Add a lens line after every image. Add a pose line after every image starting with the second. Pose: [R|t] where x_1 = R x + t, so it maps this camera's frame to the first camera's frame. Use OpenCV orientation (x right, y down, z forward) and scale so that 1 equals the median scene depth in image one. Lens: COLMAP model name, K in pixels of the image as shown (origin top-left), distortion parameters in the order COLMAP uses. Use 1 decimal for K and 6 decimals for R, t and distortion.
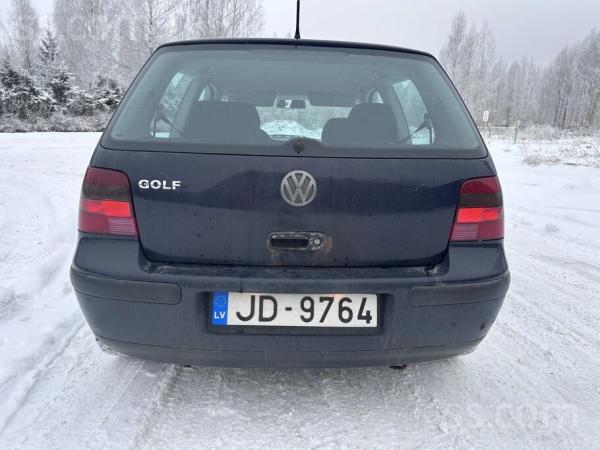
lens RADIAL K [[428.4, 0, 302.5], [0, 428.4, 224.2], [0, 0, 1]] dist [0.056243, -0.079335]
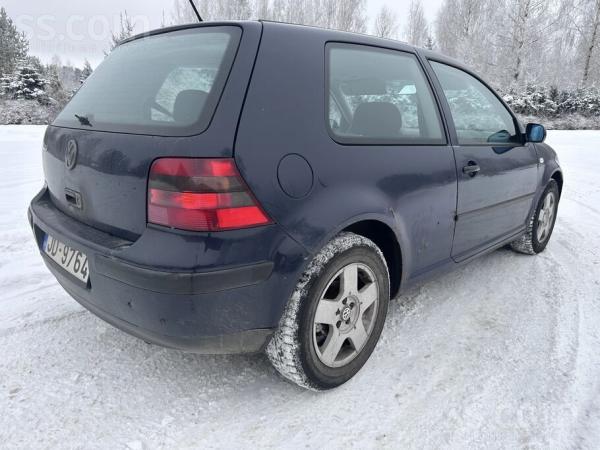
lens RADIAL K [[428.4, 0, 302.5], [0, 428.4, 224.2], [0, 0, 1]] dist [0.056243, -0.079335]
pose [[0.685539, 0.168583, -0.708249, 1.151583], [-0.167779, 0.983219, 0.071634, -0.075232], [0.708440, 0.069722, 0.702319, 0.518623]]
